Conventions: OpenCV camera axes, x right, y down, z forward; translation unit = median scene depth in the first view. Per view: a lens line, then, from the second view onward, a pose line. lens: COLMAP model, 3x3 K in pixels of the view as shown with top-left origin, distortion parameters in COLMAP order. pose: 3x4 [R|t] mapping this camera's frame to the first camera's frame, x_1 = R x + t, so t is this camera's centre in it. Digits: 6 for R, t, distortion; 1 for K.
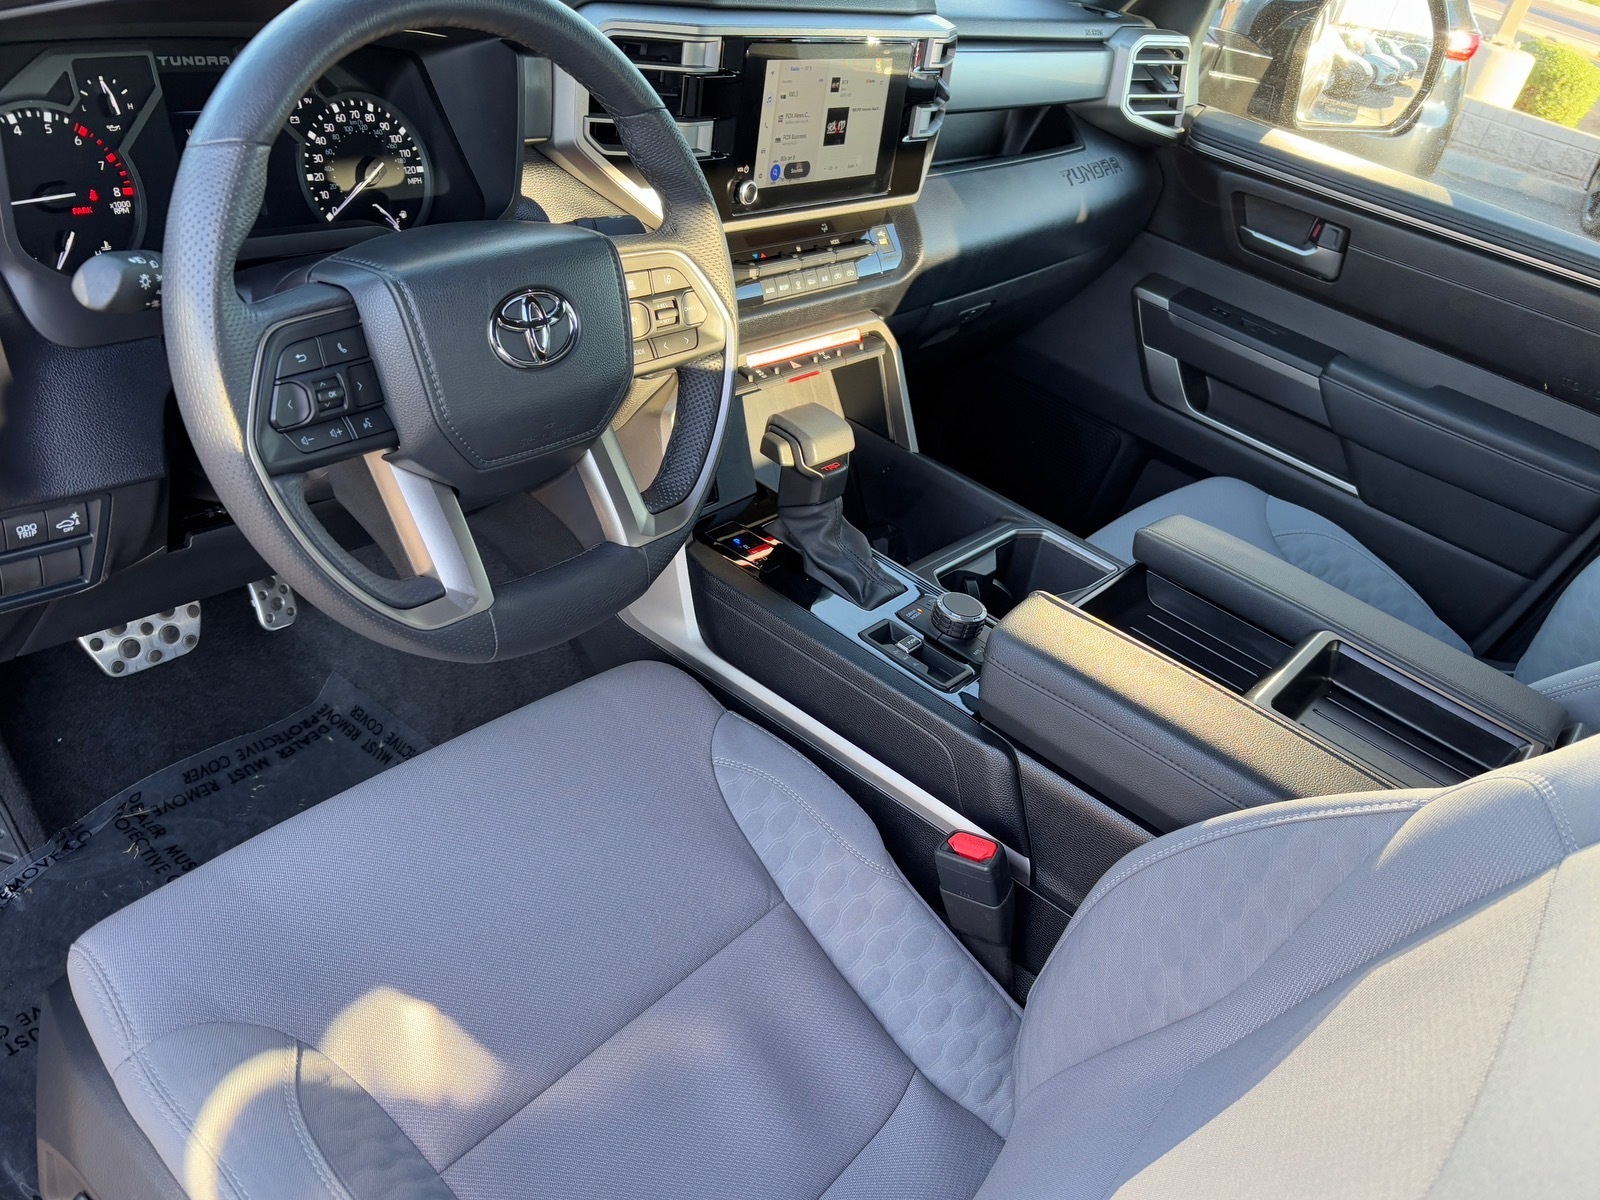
lens RADIAL K [[1323.2, 0, 809.3], [0, 1323.2, 601.9], [0, 0, 1]] dist [0.055573, -0.074351]
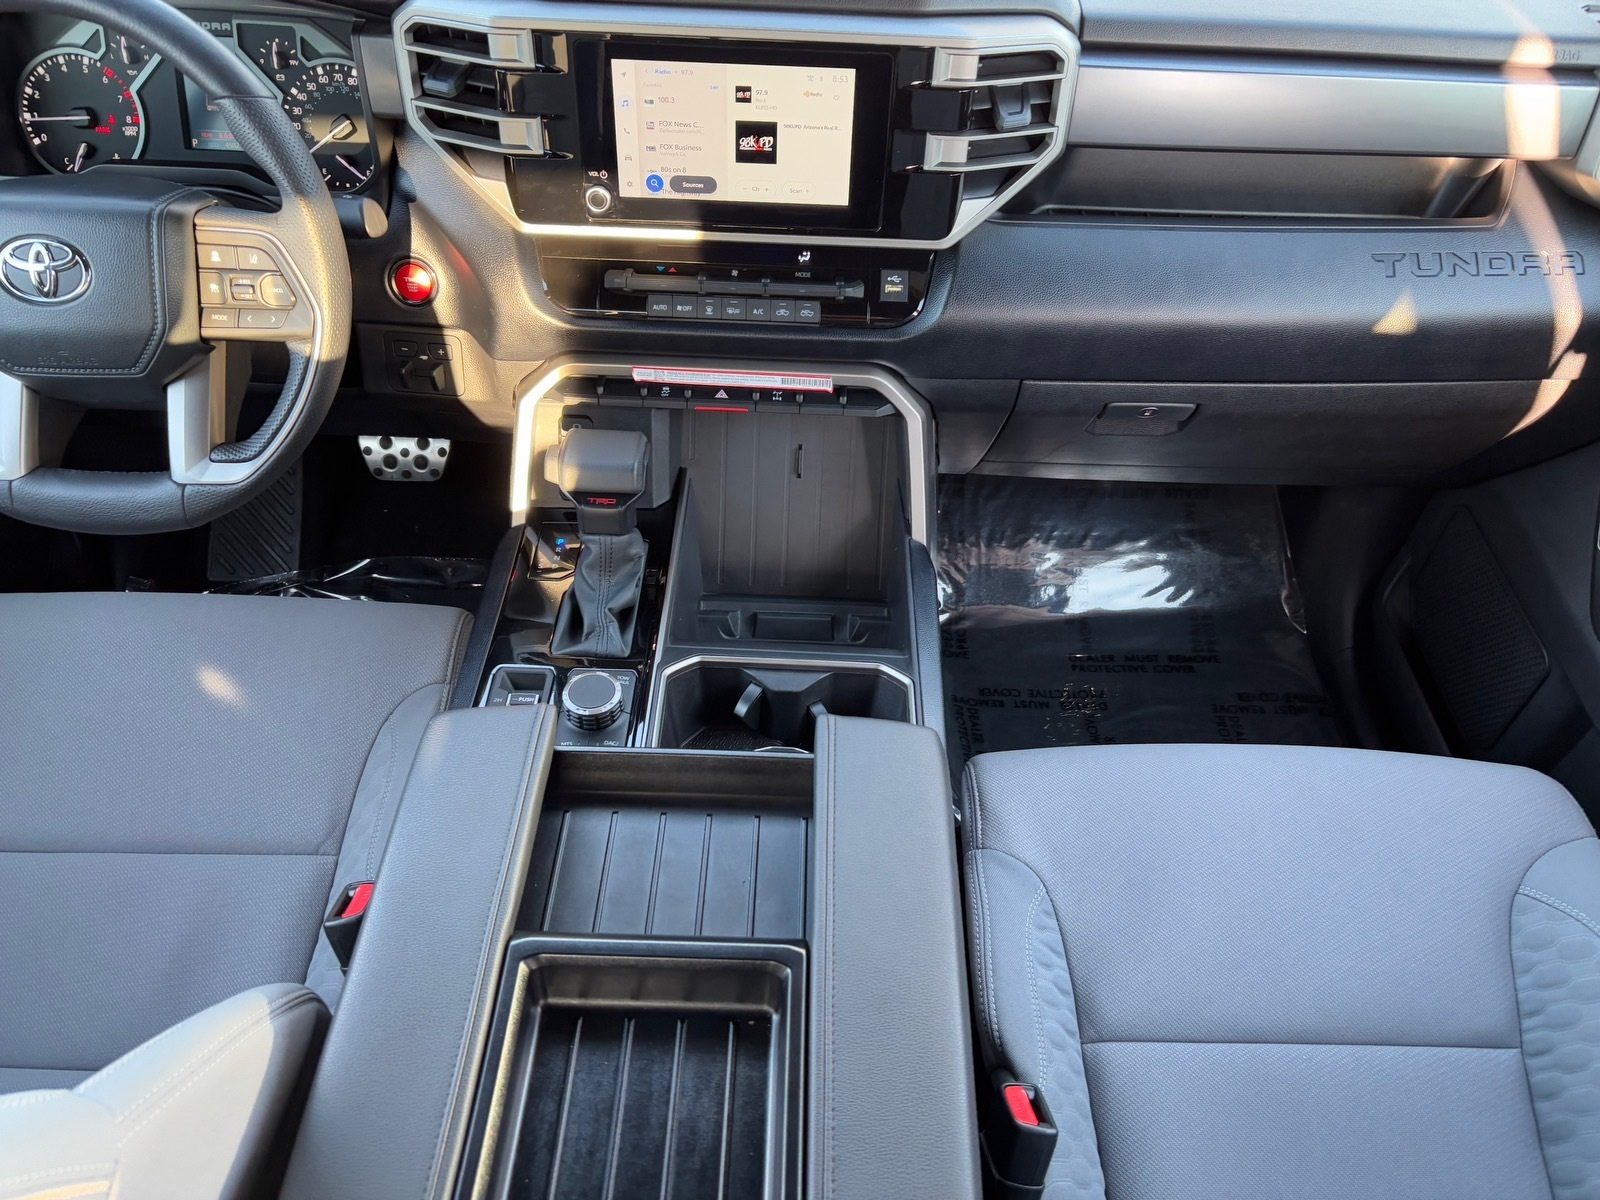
lens RADIAL K [[1226.2, 0, 817.2], [0, 1226.2, 606.1], [0, 0, 1]] dist [0.047544, -0.065633]
pose [[0.598388, 0.392647, -0.698398, 0.834089], [-0.342079, 0.913445, 0.220455, -0.312730], [0.724510, 0.106990, 0.680911, 0.590134]]
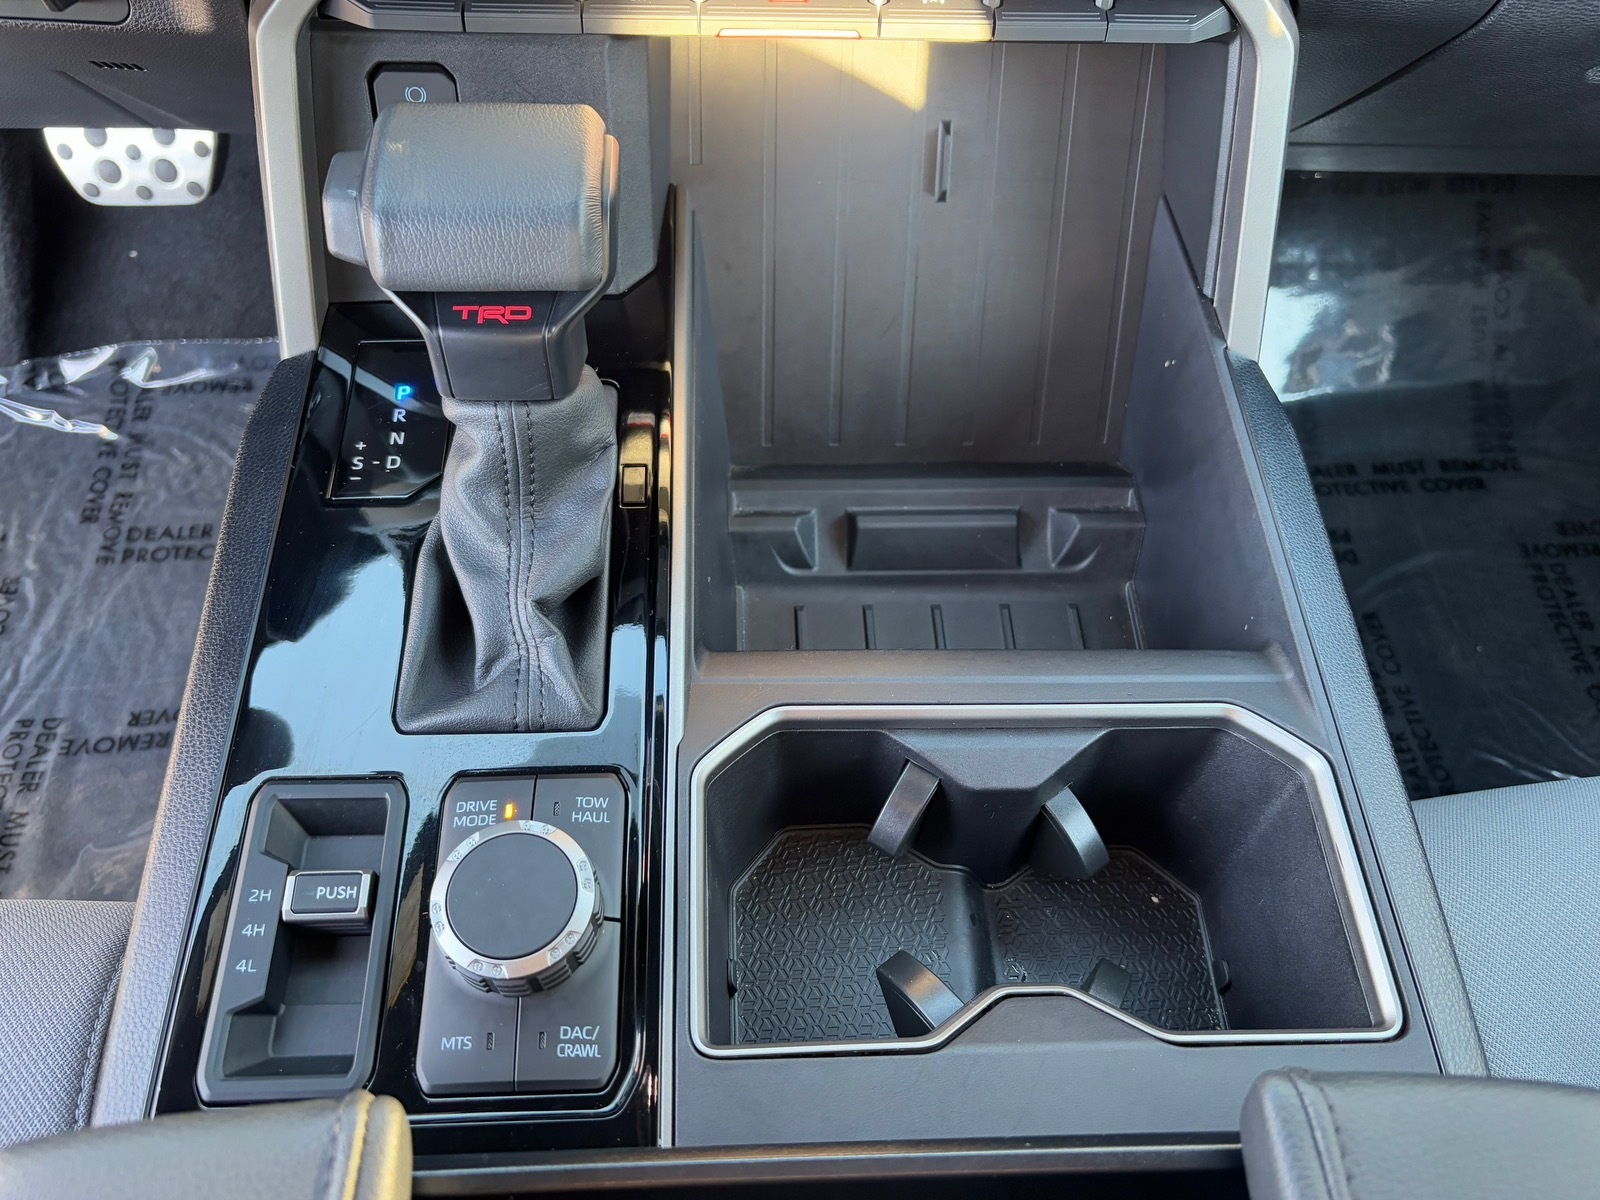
lens RADIAL K [[1226.2, 0, 817.2], [0, 1226.2, 606.1], [0, 0, 1]] dist [0.047544, -0.065633]
pose [[0.650339, 0.525620, -0.548437, 0.312890], [-0.323797, 0.844901, 0.425790, -0.223912], [0.687179, -0.099326, 0.719666, 0.925876]]
